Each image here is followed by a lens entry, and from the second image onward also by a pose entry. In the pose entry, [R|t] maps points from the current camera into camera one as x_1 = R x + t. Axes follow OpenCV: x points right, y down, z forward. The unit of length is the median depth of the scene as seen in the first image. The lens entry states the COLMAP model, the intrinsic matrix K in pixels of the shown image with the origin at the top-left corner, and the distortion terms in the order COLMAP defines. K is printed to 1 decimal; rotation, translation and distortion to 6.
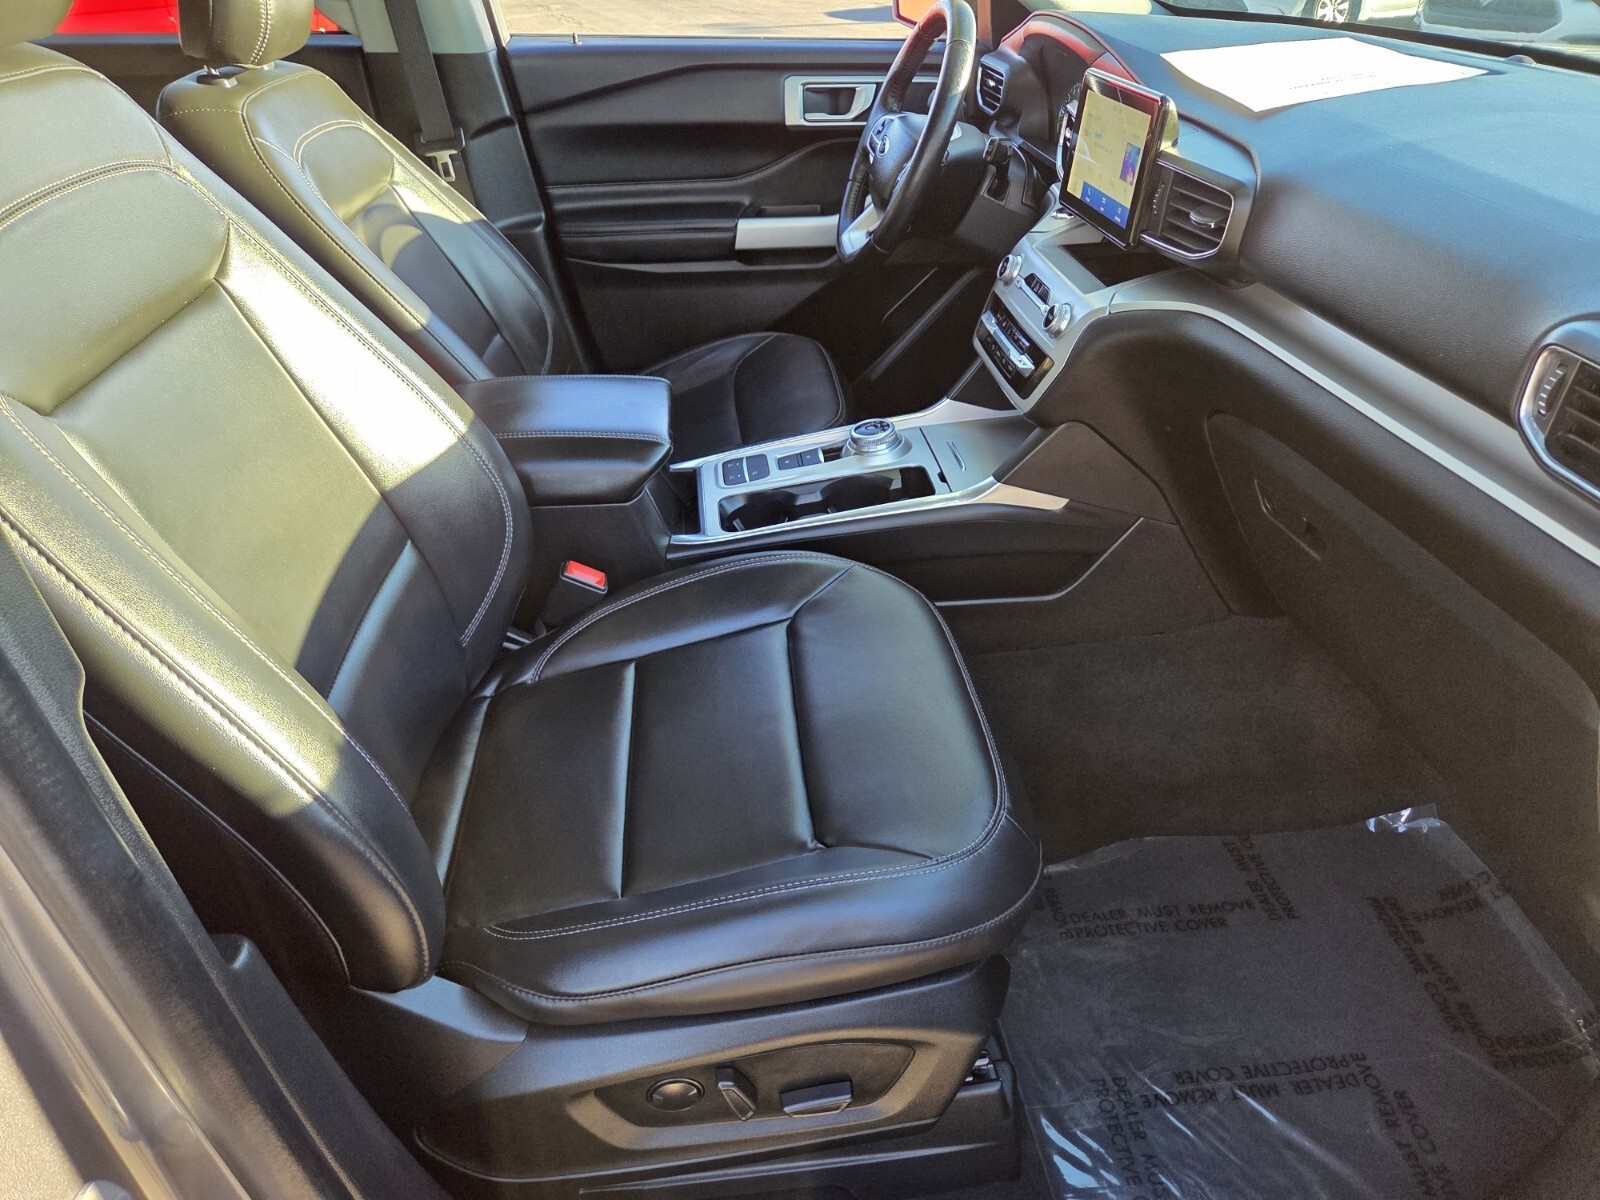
lens RADIAL K [[1068.9, 0, 800.0], [0, 1068.9, 600.0], [0, 0, 1]] dist [0.065055, -0.060955]
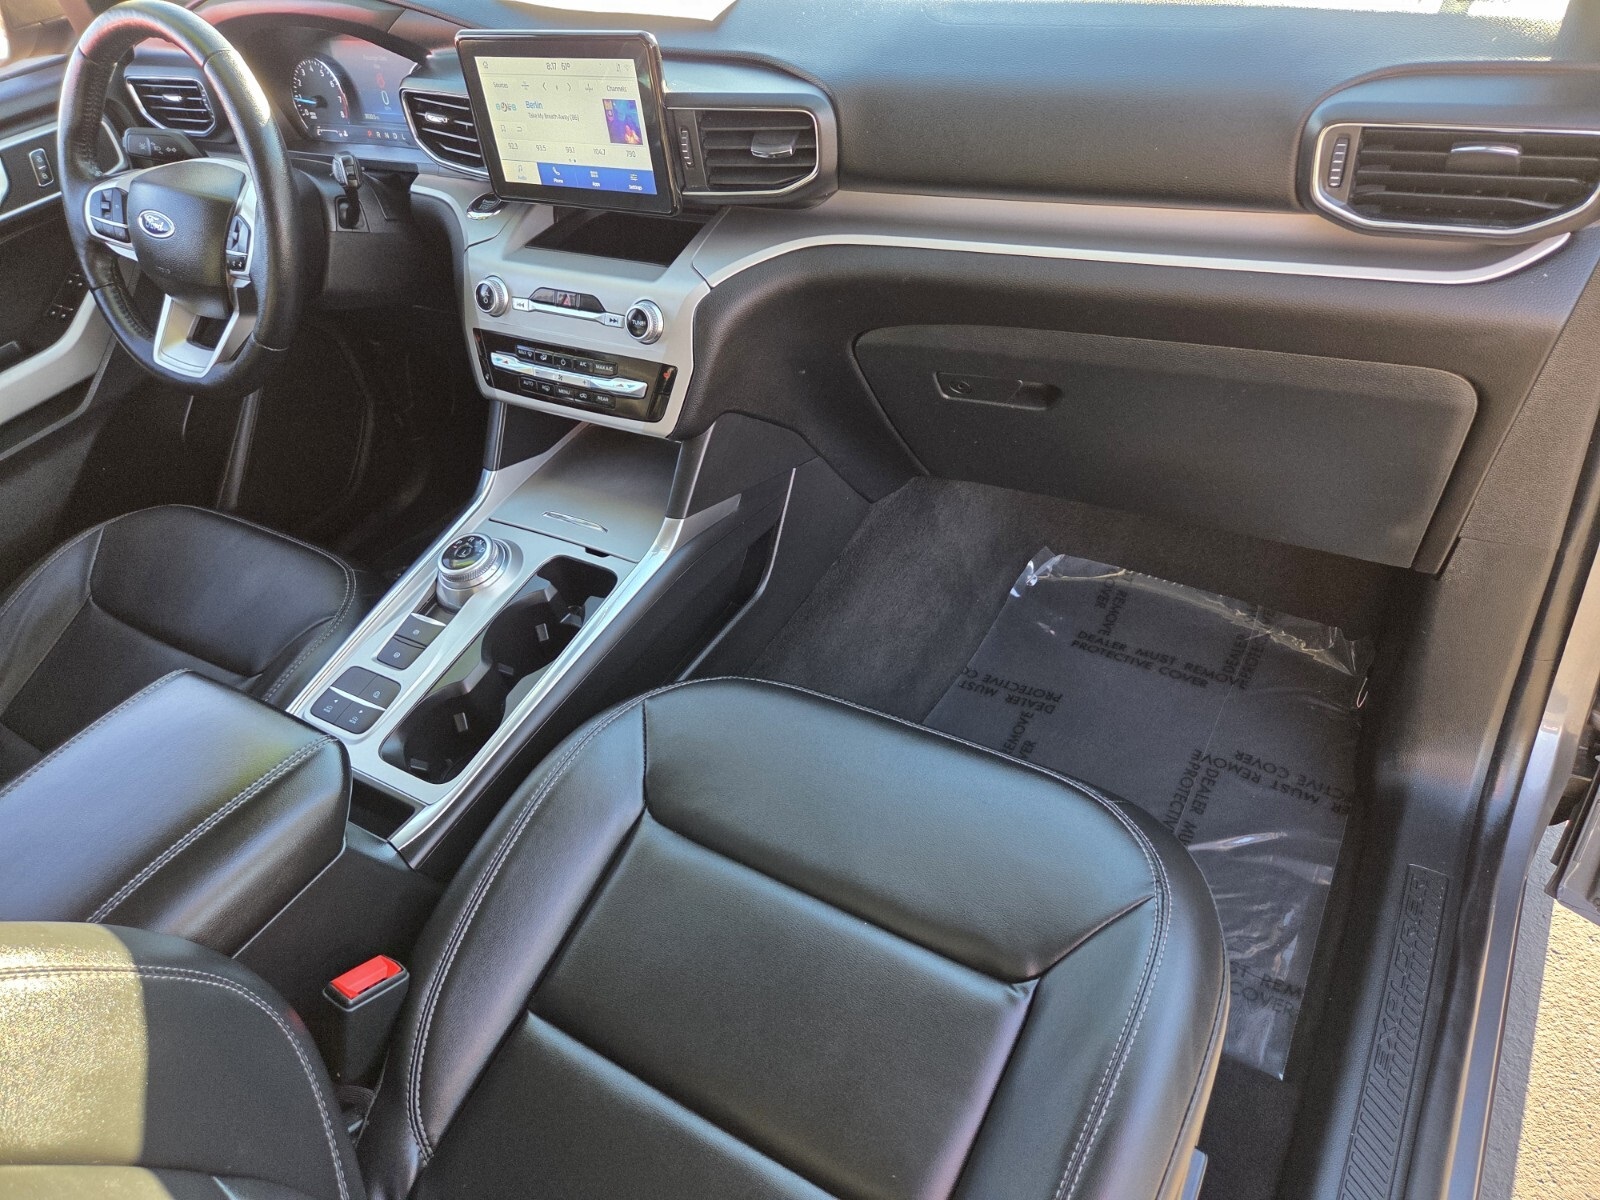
lens RADIAL K [[1068.9, 0, 800.0], [0, 1068.9, 600.0], [0, 0, 1]] dist [0.065055, -0.060955]
pose [[0.596946, -0.583145, 0.550997, -0.263171], [0.543720, 0.799069, 0.256629, -0.225446], [-0.589936, 0.146394, 0.794068, 0.281937]]
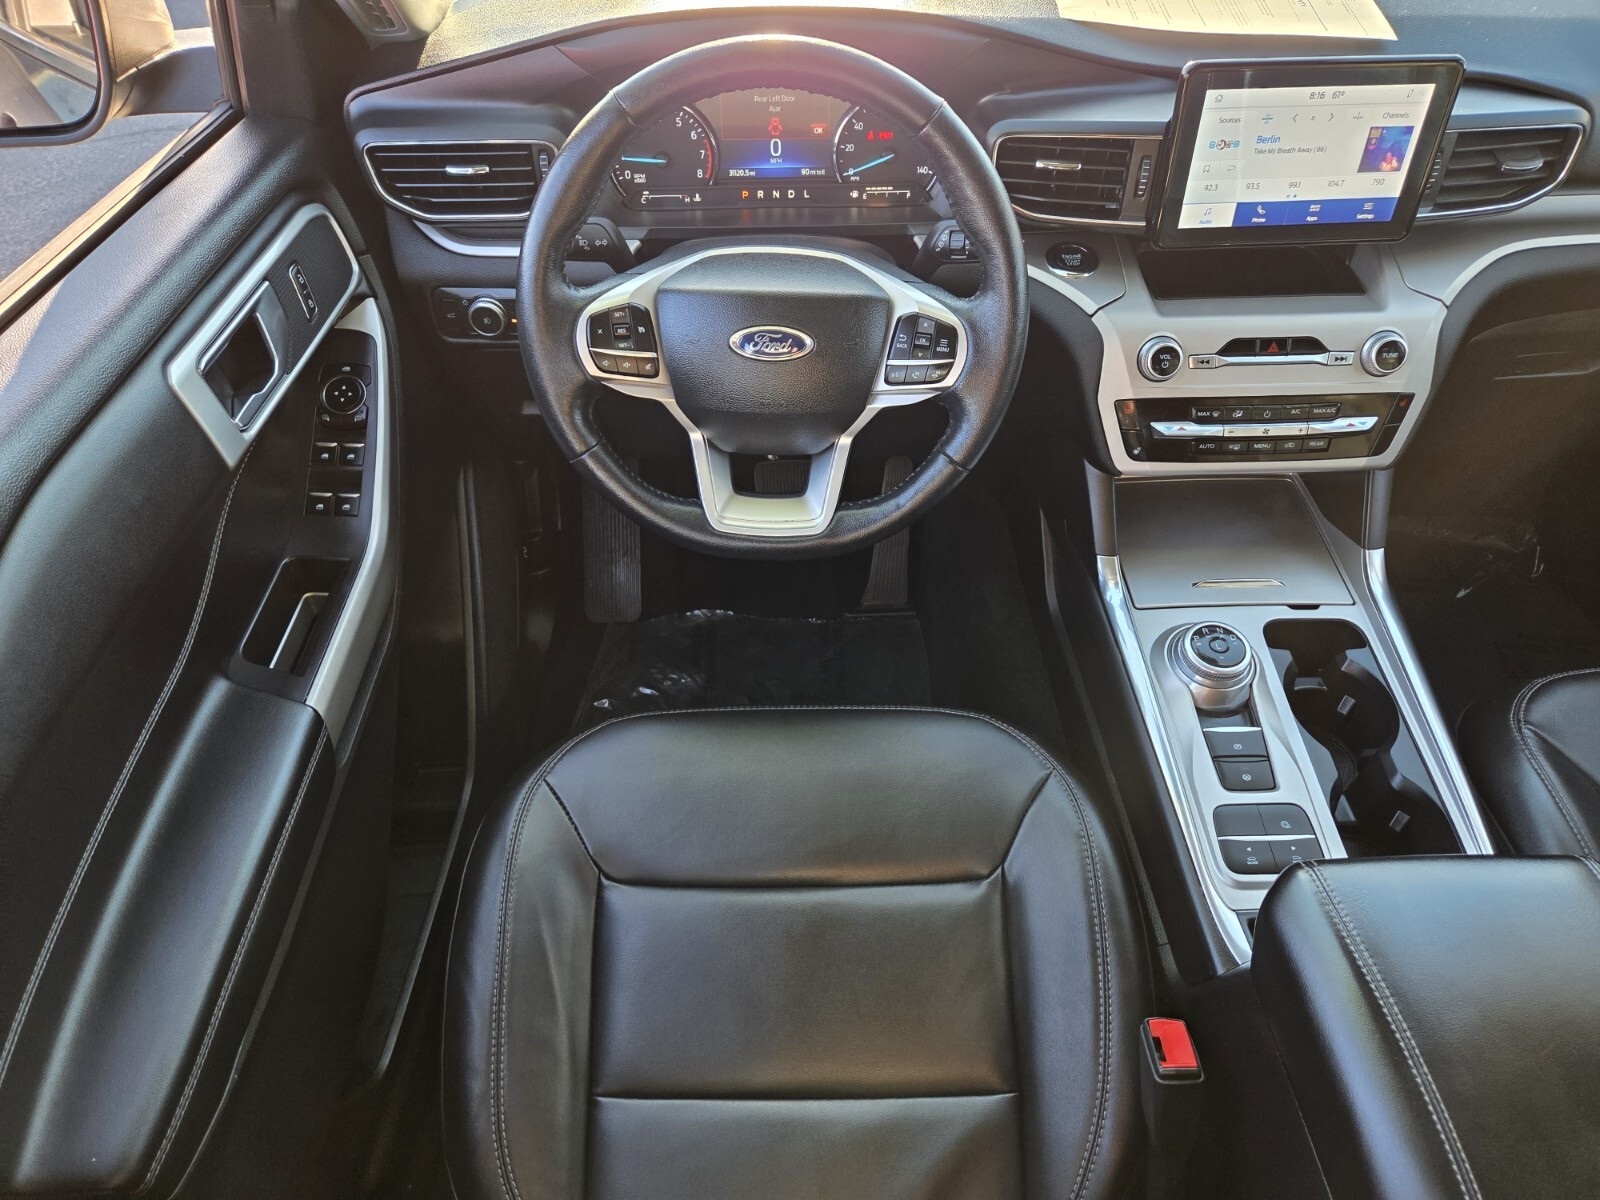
lens RADIAL K [[1068.9, 0, 800.0], [0, 1068.9, 600.0], [0, 0, 1]] dist [0.065055, -0.060955]
pose [[0.083230, -0.685289, 0.723499, -0.481675], [0.547592, 0.638036, 0.541345, -0.779521], [-0.832596, 0.351126, 0.428363, 1.030028]]
